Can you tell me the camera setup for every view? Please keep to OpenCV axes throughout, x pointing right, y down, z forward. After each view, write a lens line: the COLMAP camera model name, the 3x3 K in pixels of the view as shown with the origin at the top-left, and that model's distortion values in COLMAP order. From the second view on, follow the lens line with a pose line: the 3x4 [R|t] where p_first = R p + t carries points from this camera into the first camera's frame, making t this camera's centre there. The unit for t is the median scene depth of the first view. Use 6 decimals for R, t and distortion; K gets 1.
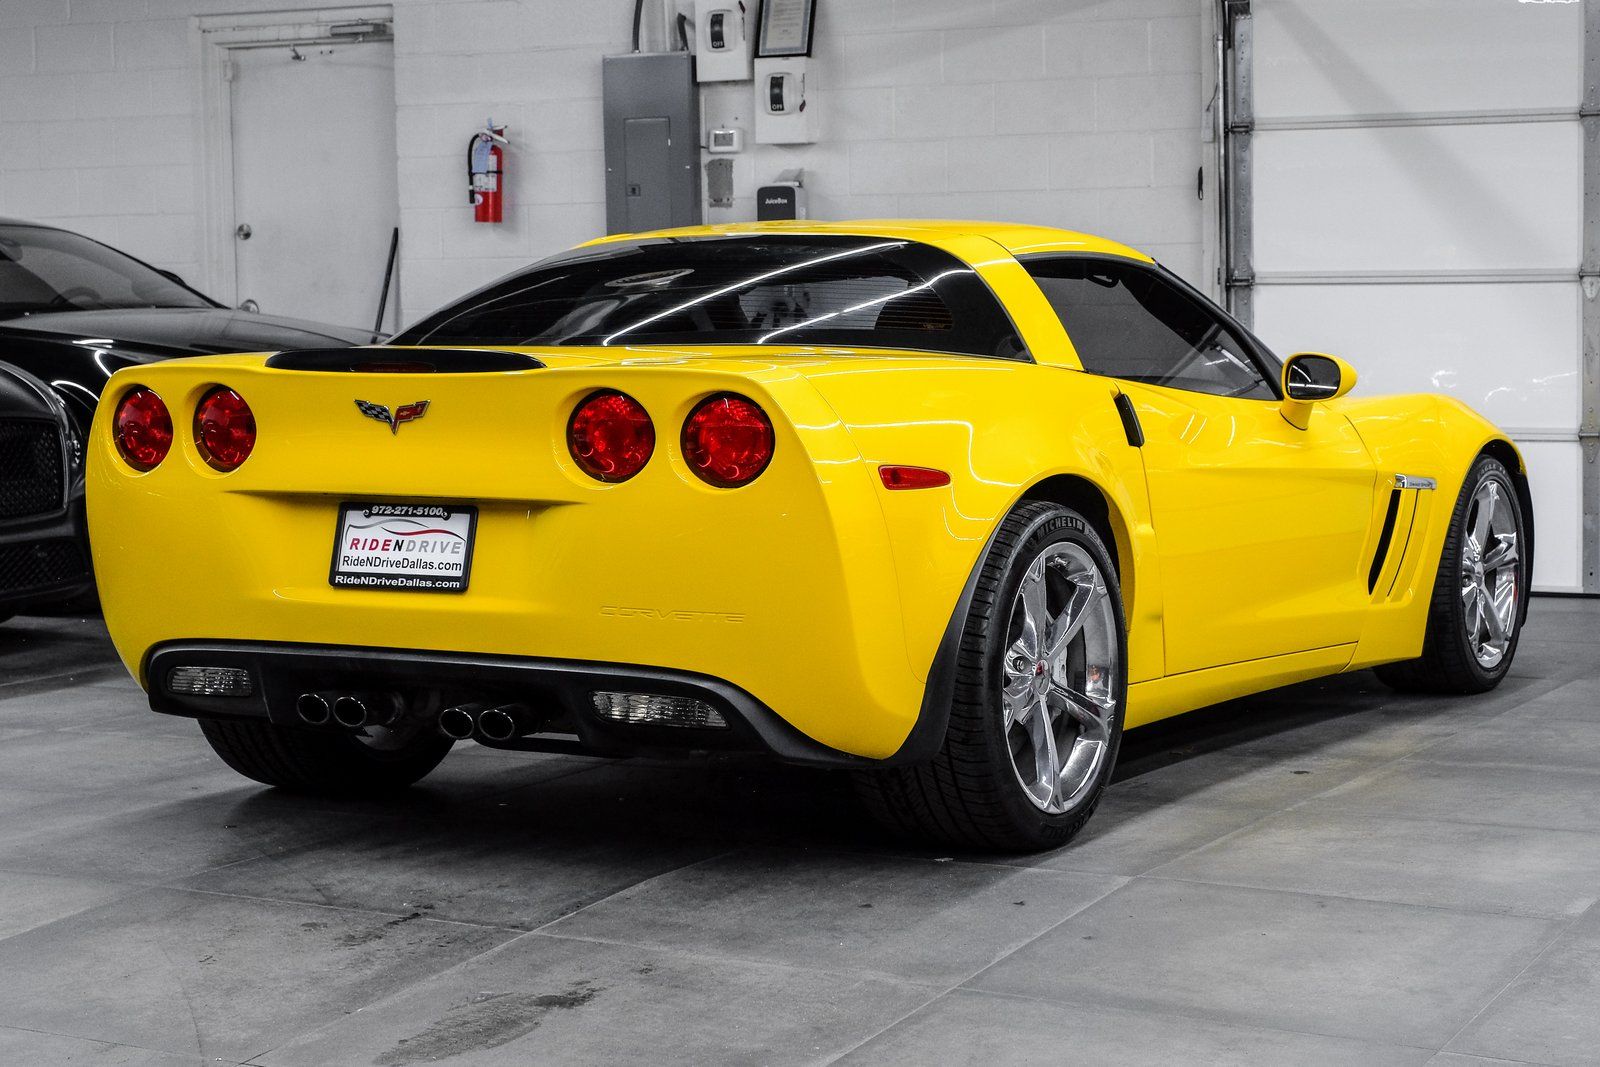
lens RADIAL K [[3720.3, 0, 781.7], [0, 3720.3, 490.5], [0, 0, 1]] dist [0.072069, 0.000000]
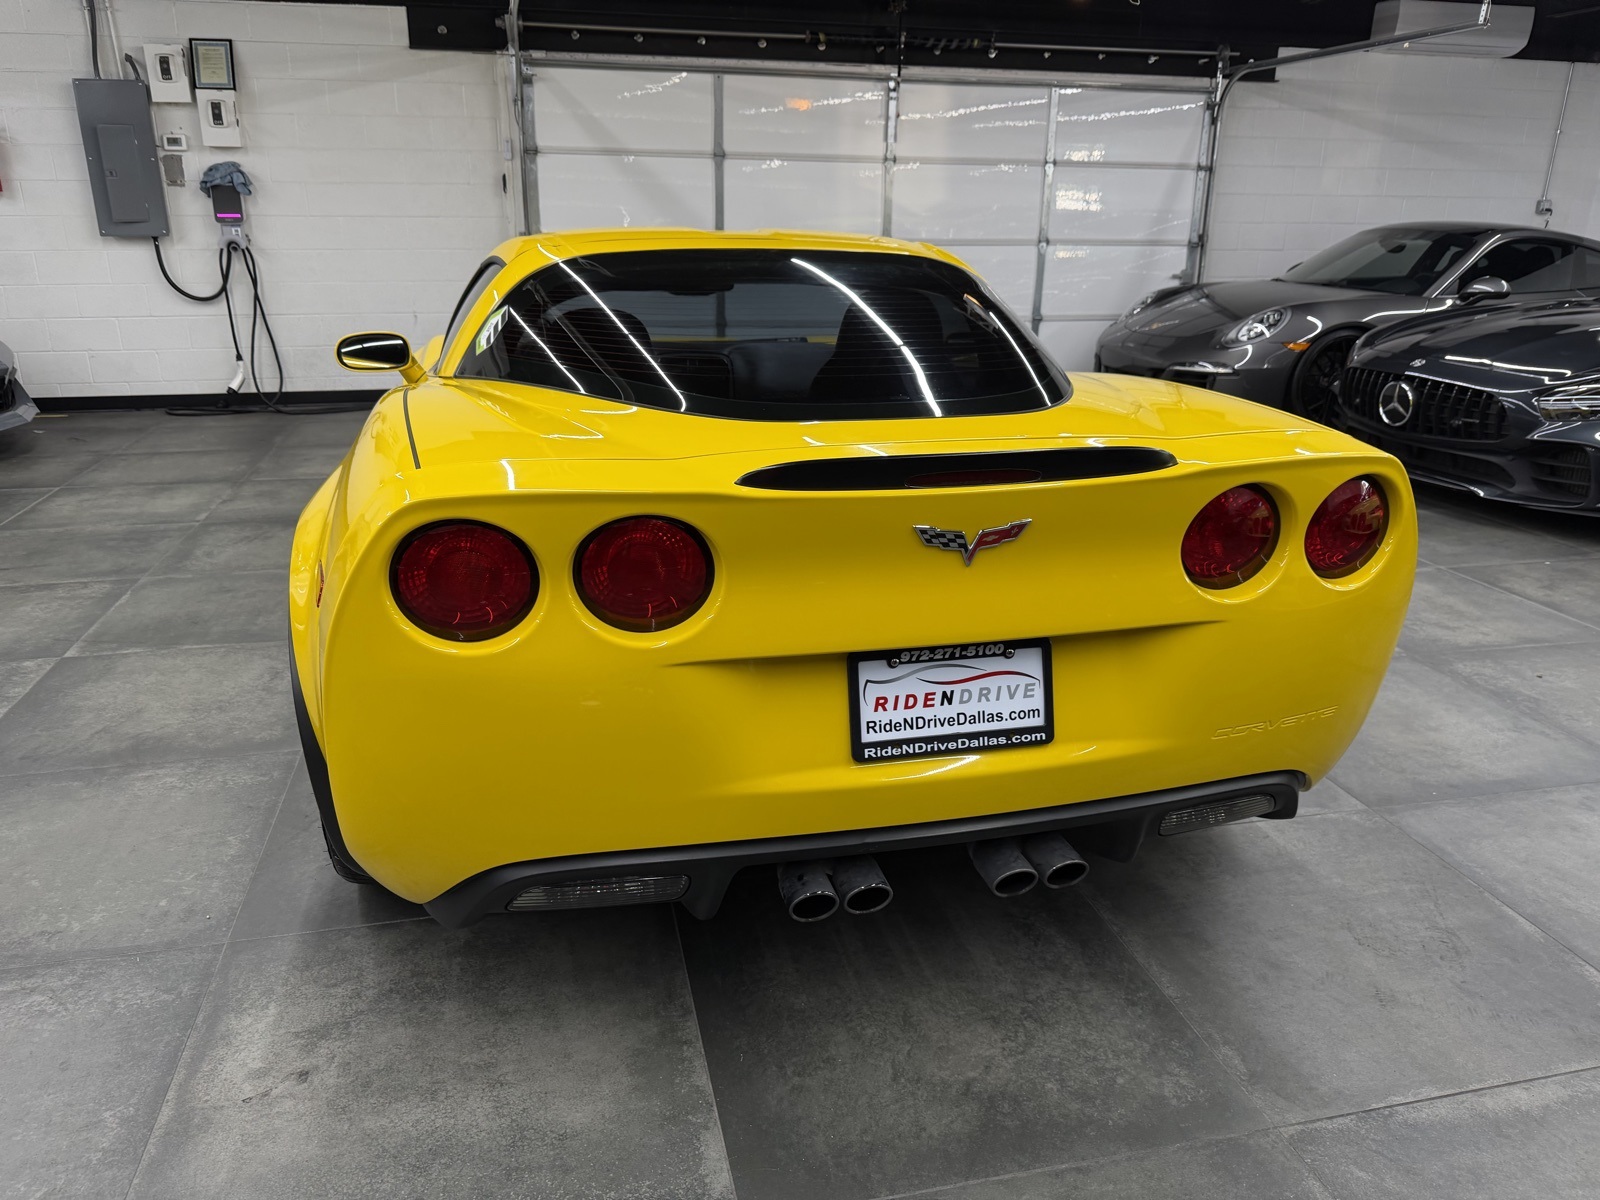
lens RADIAL K [[1142.7, 0, 797.9], [0, 1142.7, 600.2], [0, 0, 1]] dist [0.023547, -0.032682]
pose [[0.734546, -0.202836, 0.647534, -0.274197], [0.021978, 0.960889, 0.276061, -0.070949], [-0.678203, -0.188548, 0.710275, 0.848325]]
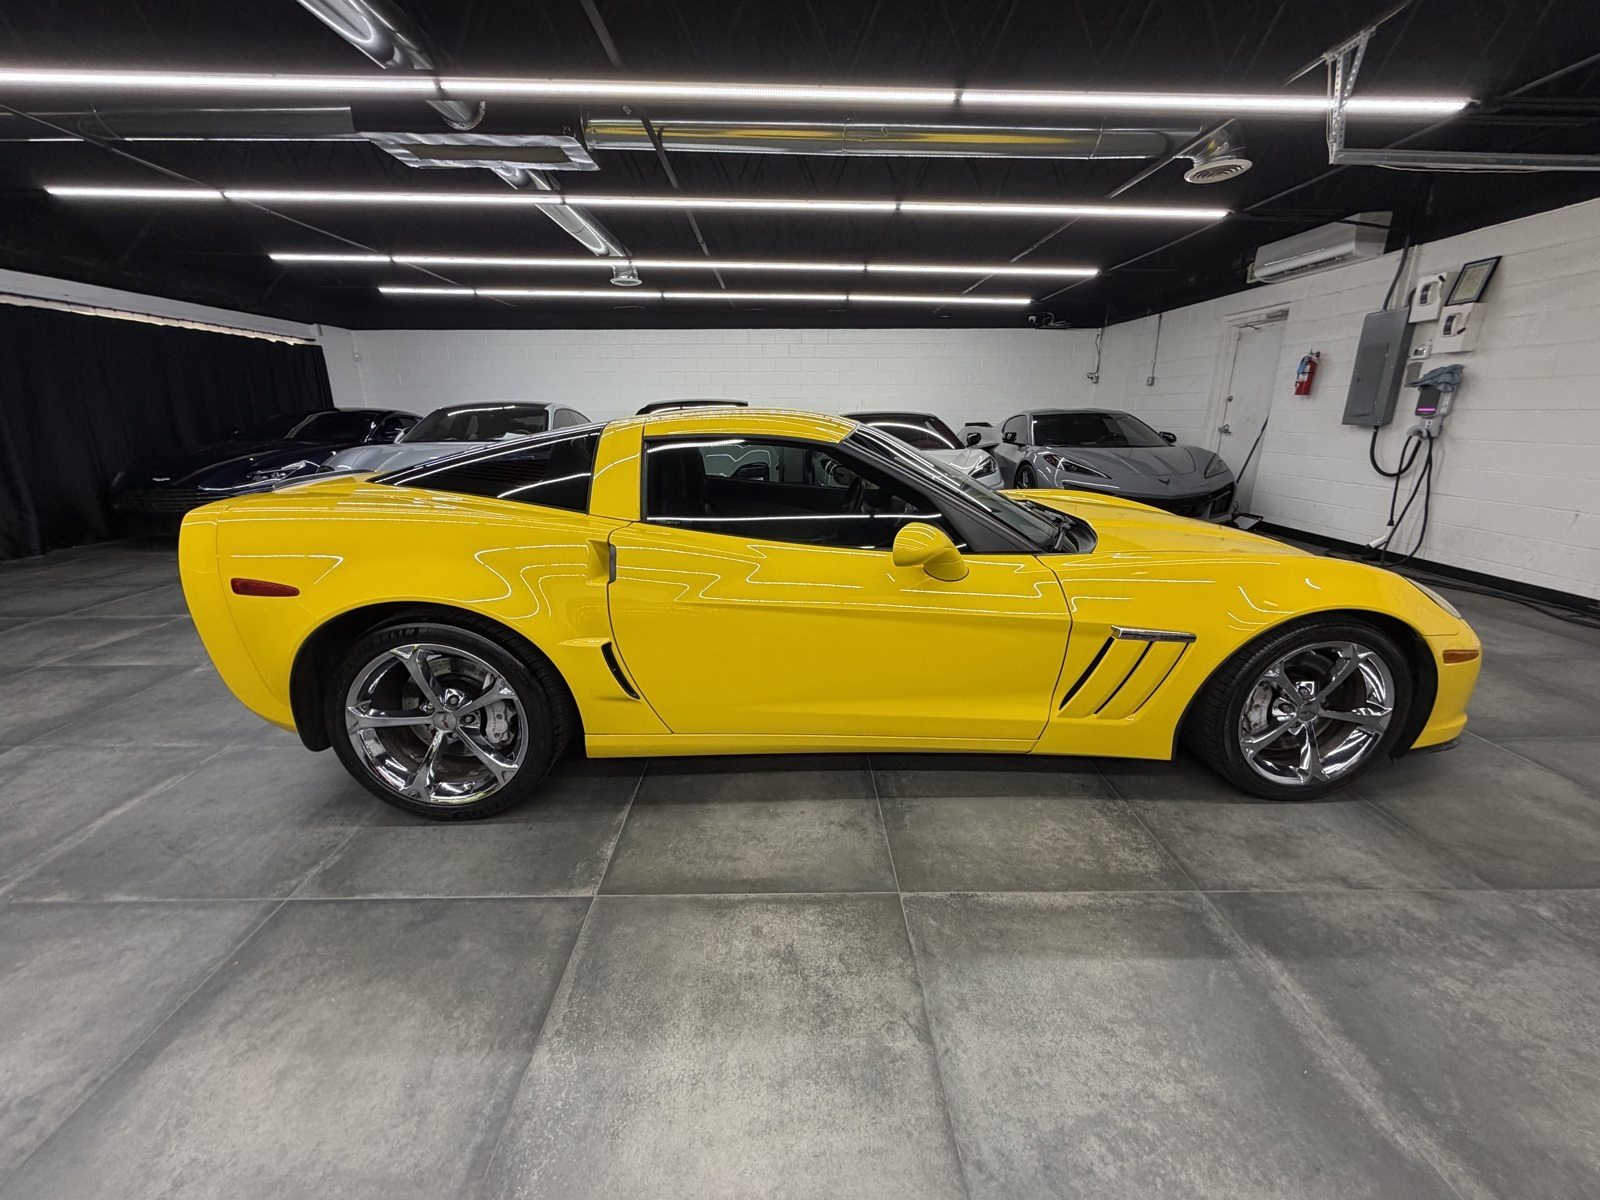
lens RADIAL K [[639.1, 0, 793.6], [0, 639.1, 603.2], [0, 0, 1]] dist [0.000024, 0.000204]
pose [[0.501387, 0.263263, -0.824199, 0.359818], [-0.054093, 0.960260, 0.273816, -0.080594], [0.863531, -0.092705, 0.495702, 1.031508]]
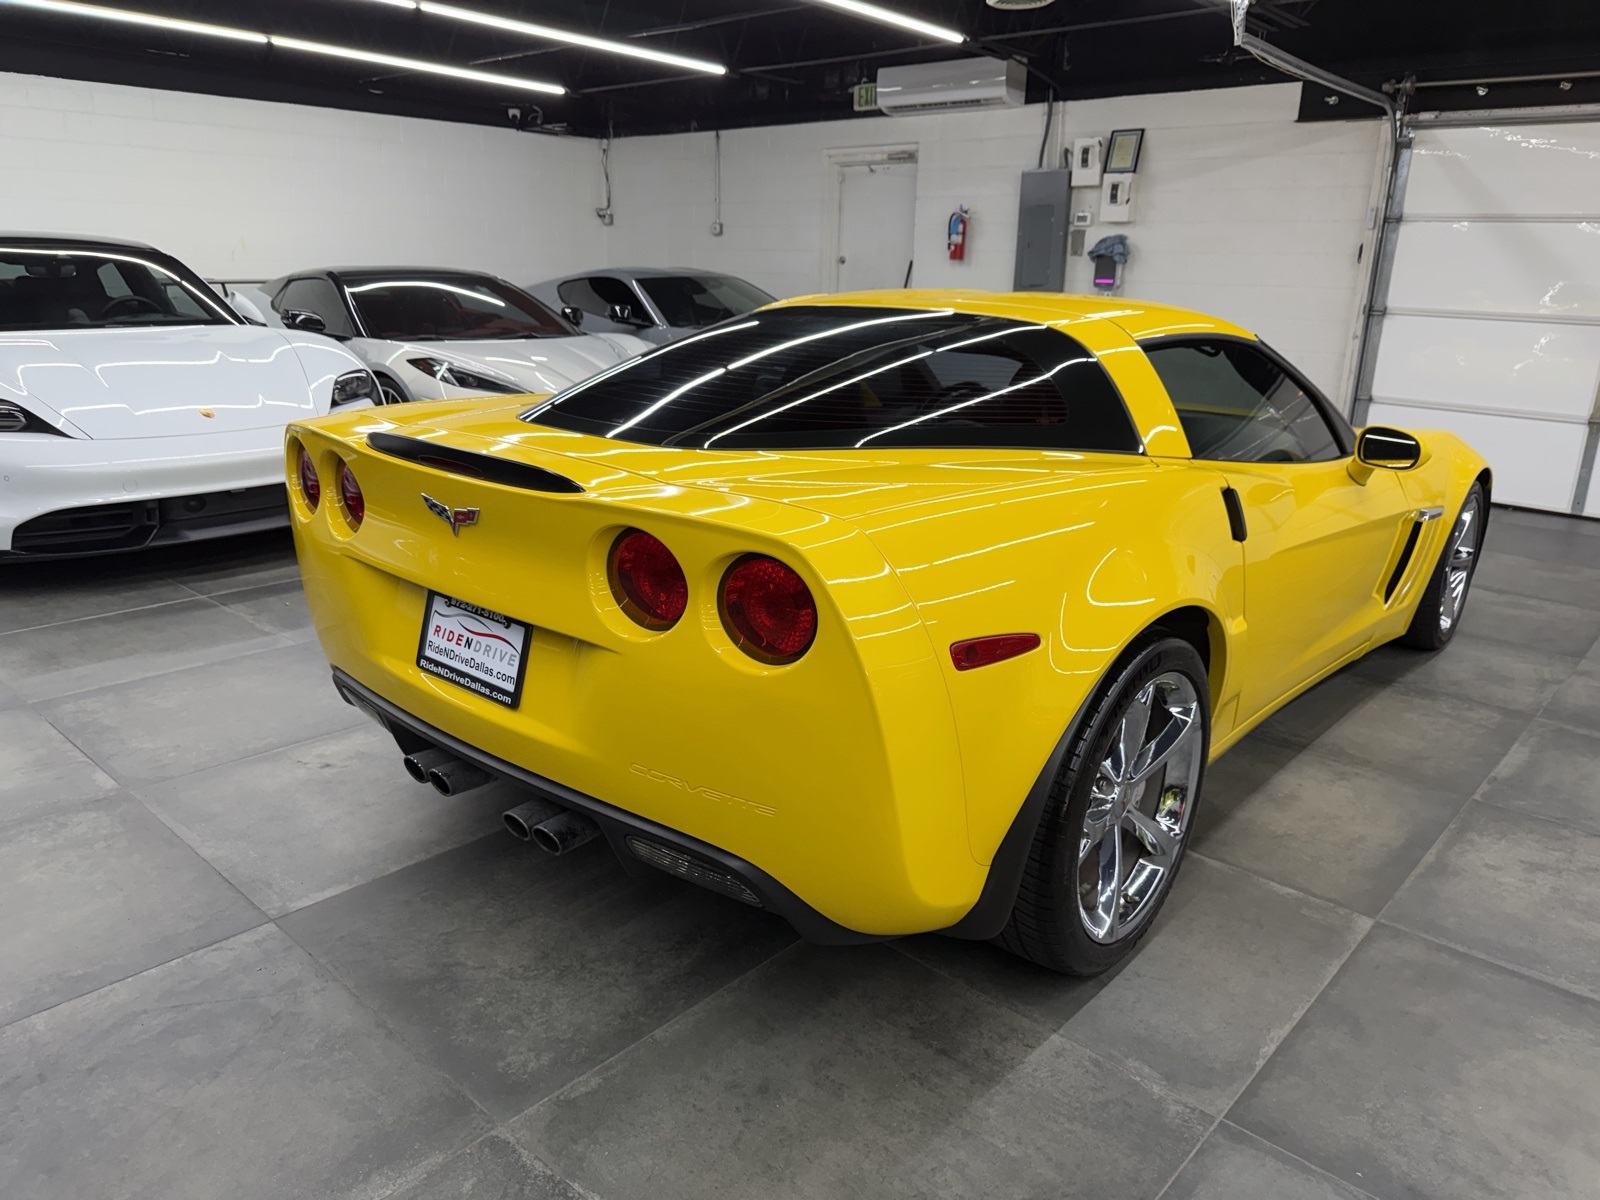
lens RADIAL K [[1142.7, 0, 791.4], [0, 1142.7, 609.0], [0, 0, 1]] dist [0.023547, -0.032682]
pose [[0.974428, 0.099292, -0.201571, 0.039731], [-0.049096, 0.969477, 0.240218, -0.070068], [0.219270, -0.224179, 0.949560, 0.727900]]
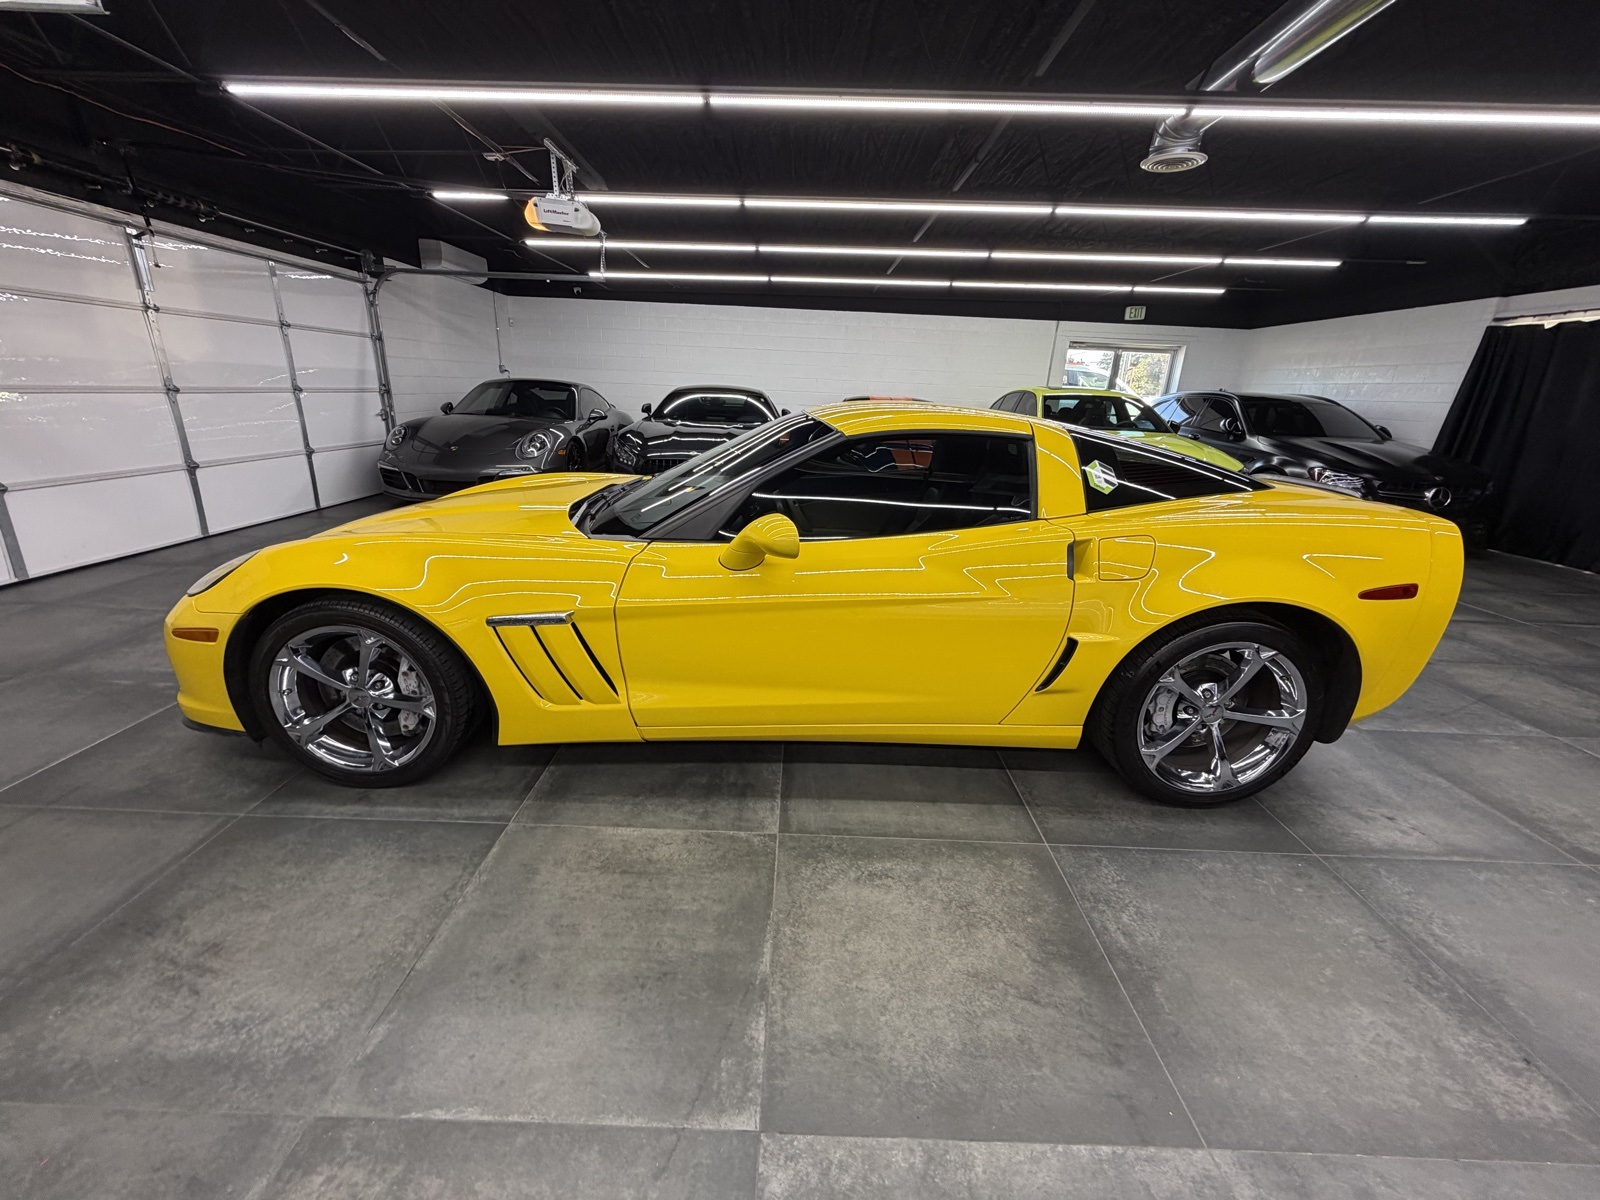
lens RADIAL K [[639.1, 0, 799.1], [0, 639.1, 597.6], [0, 0, 1]] dist [0.000024, 0.000204]
pose [[-0.486259, -0.281521, 0.827223, -0.295254], [0.017479, 0.943357, 0.331319, -0.103223], [-0.873640, 0.175566, -0.453795, 1.446318]]
